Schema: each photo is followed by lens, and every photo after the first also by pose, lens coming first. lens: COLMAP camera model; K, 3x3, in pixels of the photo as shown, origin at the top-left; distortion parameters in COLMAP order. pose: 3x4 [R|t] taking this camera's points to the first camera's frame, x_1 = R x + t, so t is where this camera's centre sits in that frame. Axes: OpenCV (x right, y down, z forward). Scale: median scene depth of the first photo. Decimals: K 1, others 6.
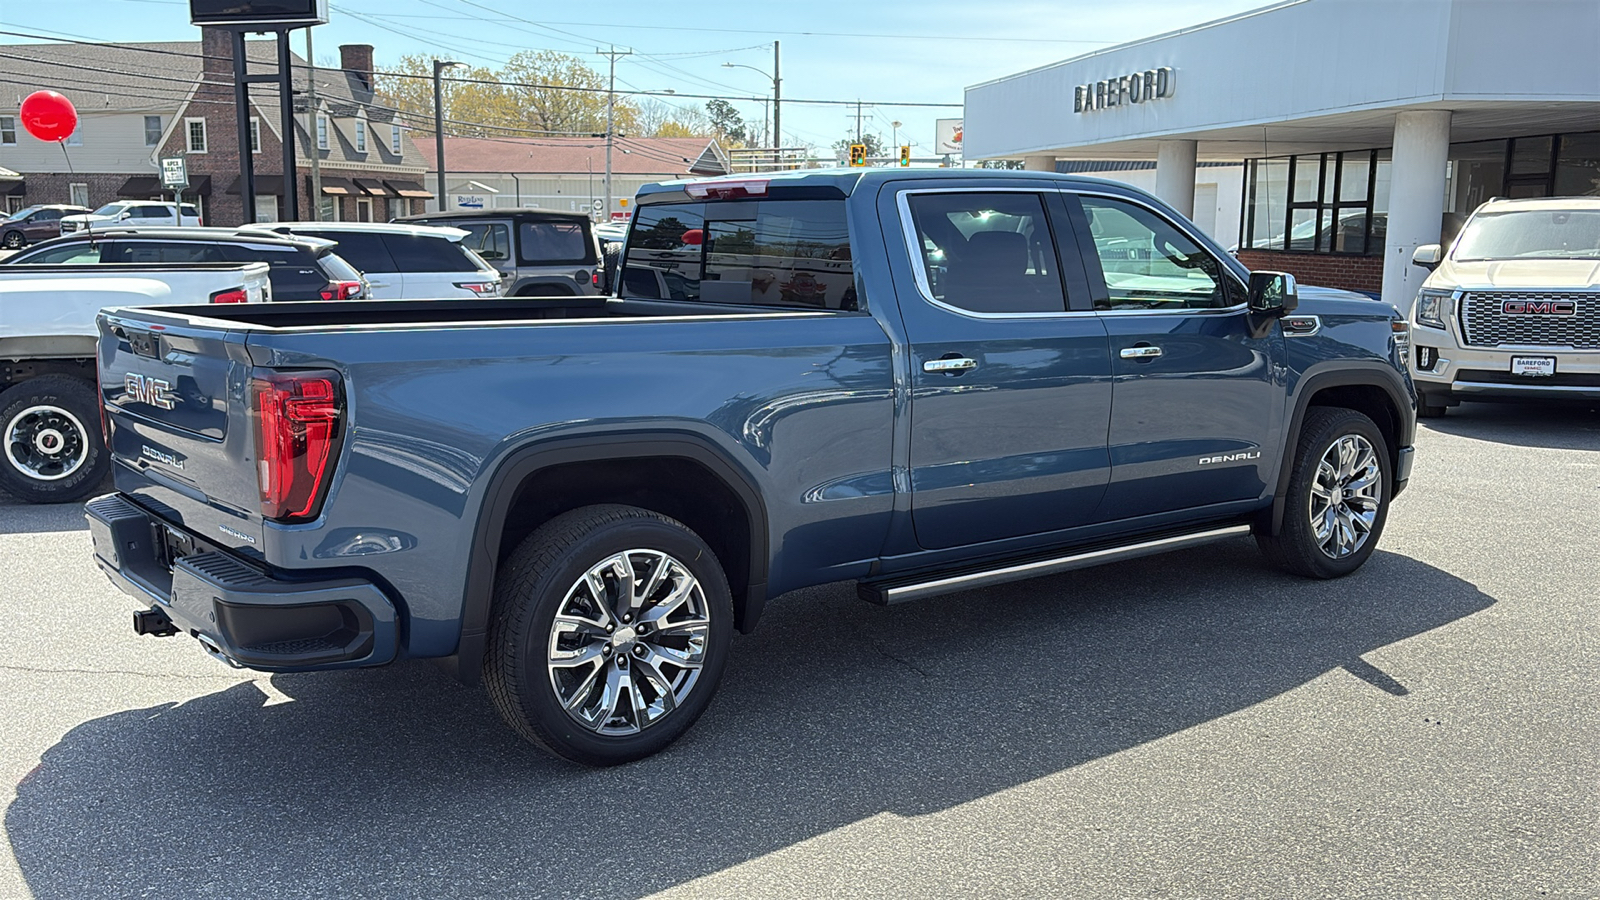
lens RADIAL K [[1464.5, 0, 759.8], [0, 1464.5, 525.3], [0, 0, 1]] dist [0.074264, -0.121106]
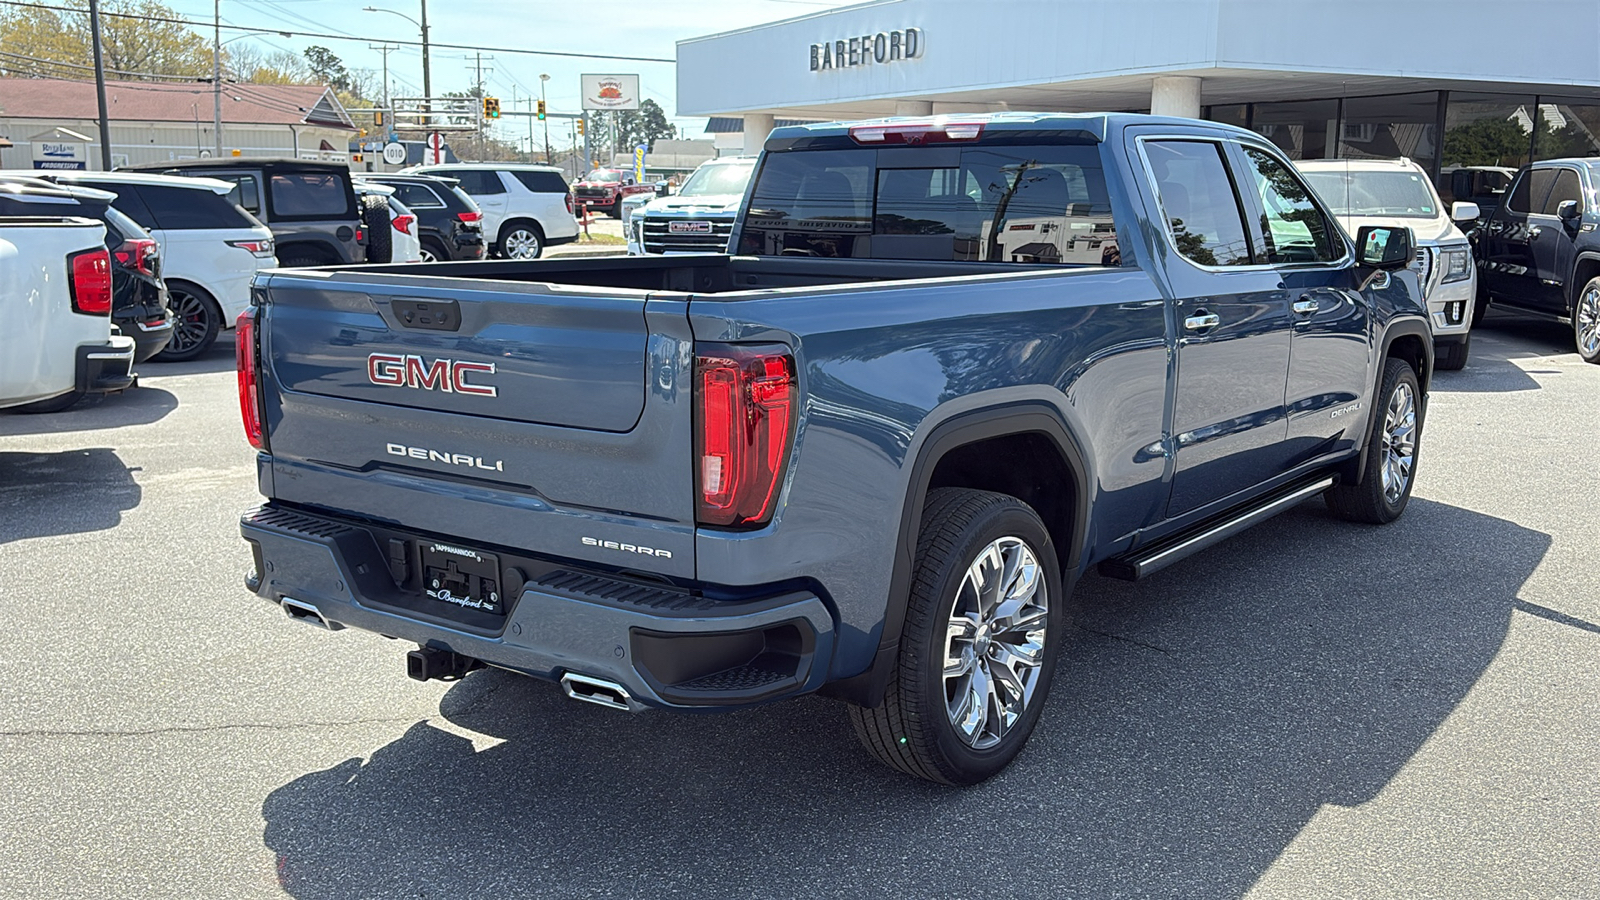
lens RADIAL K [[1475.7, 0, 789.4], [0, 1475.7, 493.1], [0, 0, 1]] dist [0.051650, -0.063808]
pose [[0.959048, -0.051584, 0.278508, -0.133583], [0.050153, 0.998666, 0.012264, -0.008093], [-0.278770, 0.002206, 0.960355, 0.052178]]
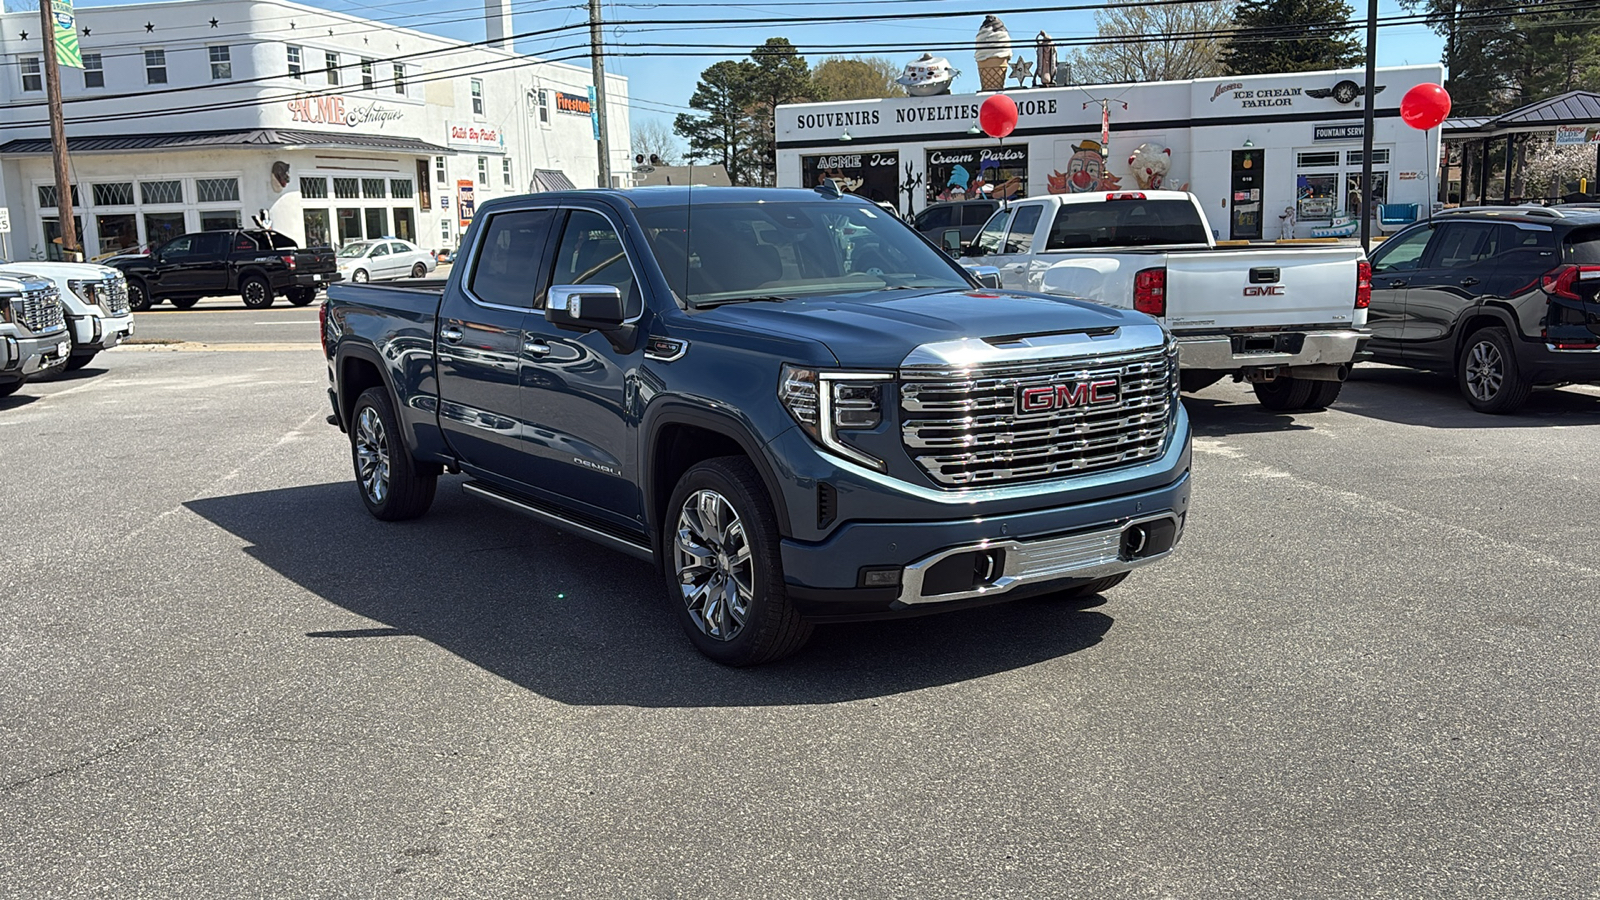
lens RADIAL K [[1464.5, 0, 759.8], [0, 1464.5, 525.3], [0, 0, 1]] dist [0.074264, -0.121106]
pose [[-0.067263, 0.201542, -0.977168, 0.527429], [-0.171109, 0.962546, 0.210304, -0.096523], [0.982953, 0.181348, -0.030258, 0.465499]]
